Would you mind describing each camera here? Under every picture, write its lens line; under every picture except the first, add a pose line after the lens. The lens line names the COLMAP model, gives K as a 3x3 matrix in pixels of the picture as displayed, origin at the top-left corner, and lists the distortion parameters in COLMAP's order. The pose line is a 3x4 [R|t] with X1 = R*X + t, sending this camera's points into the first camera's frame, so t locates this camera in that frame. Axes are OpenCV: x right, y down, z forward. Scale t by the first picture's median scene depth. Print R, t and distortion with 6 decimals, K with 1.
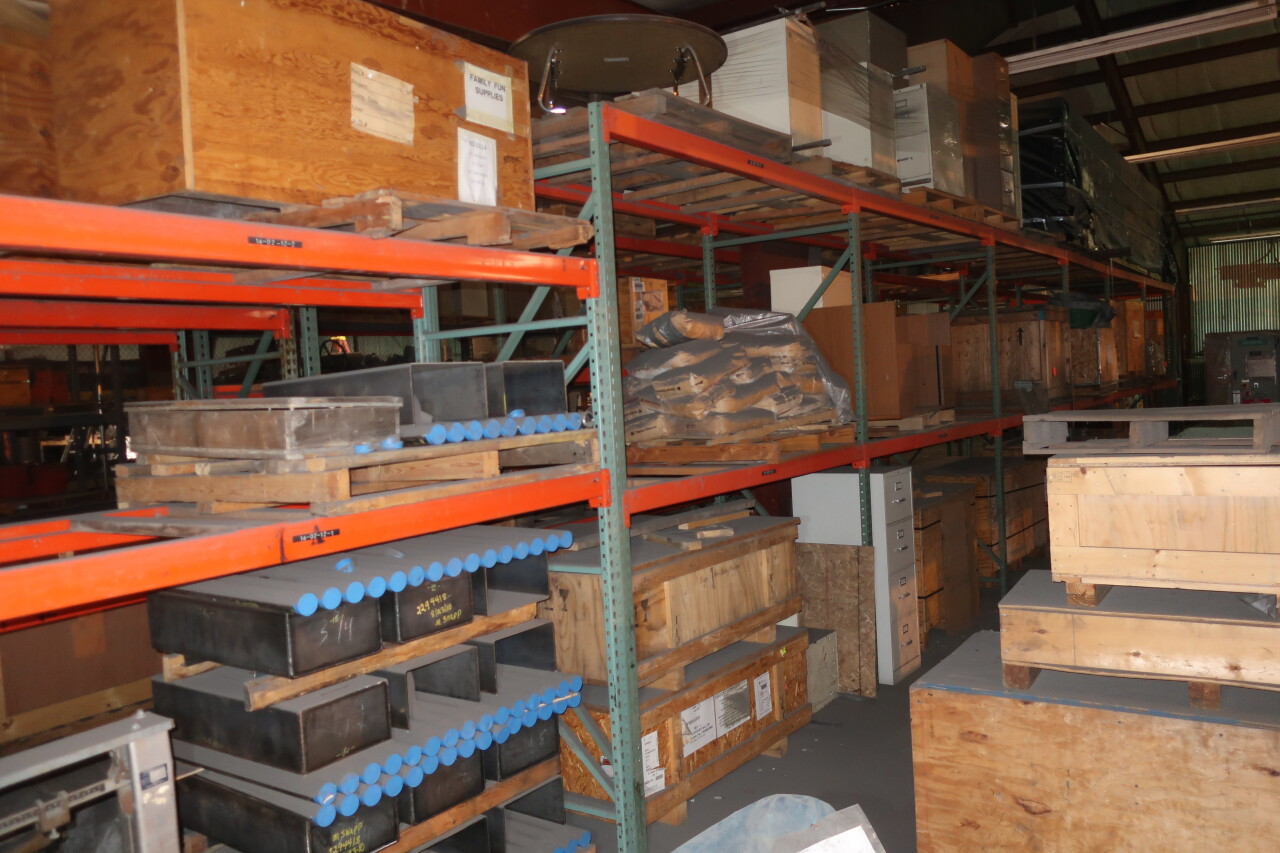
lens RADIAL K [[990.7, 0, 640.0], [0, 990.7, 426.5], [0, 0, 1]] dist [-0.014224, -0.007181]
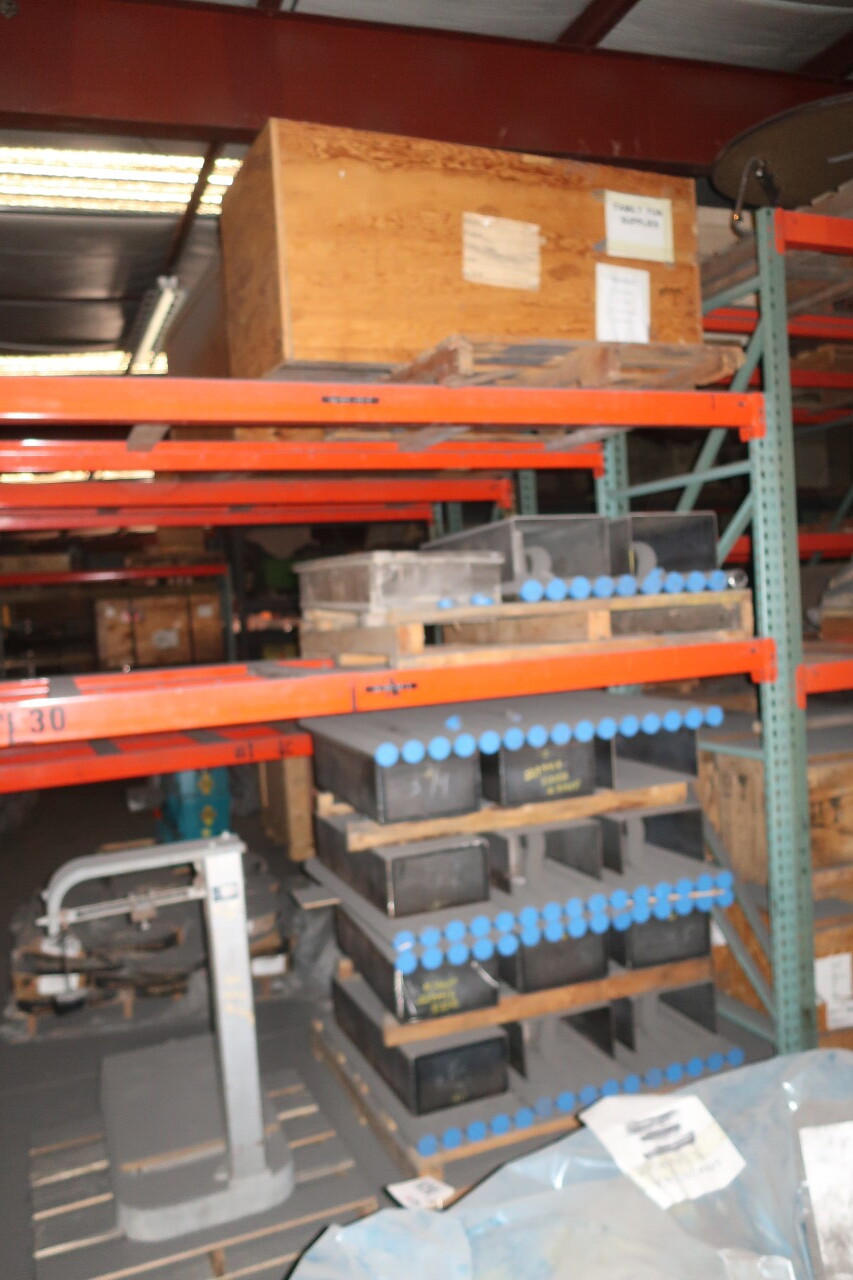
lens RADIAL K [[990.7, 0, 426.5], [0, 990.7, 640.0], [0, 0, 1]] dist [-0.014224, -0.007181]
pose [[0.837827, 0.029154, -0.545156, 0.210713], [-0.011908, 0.999311, 0.035140, 0.020675], [0.545805, -0.022950, 0.837598, 0.137370]]
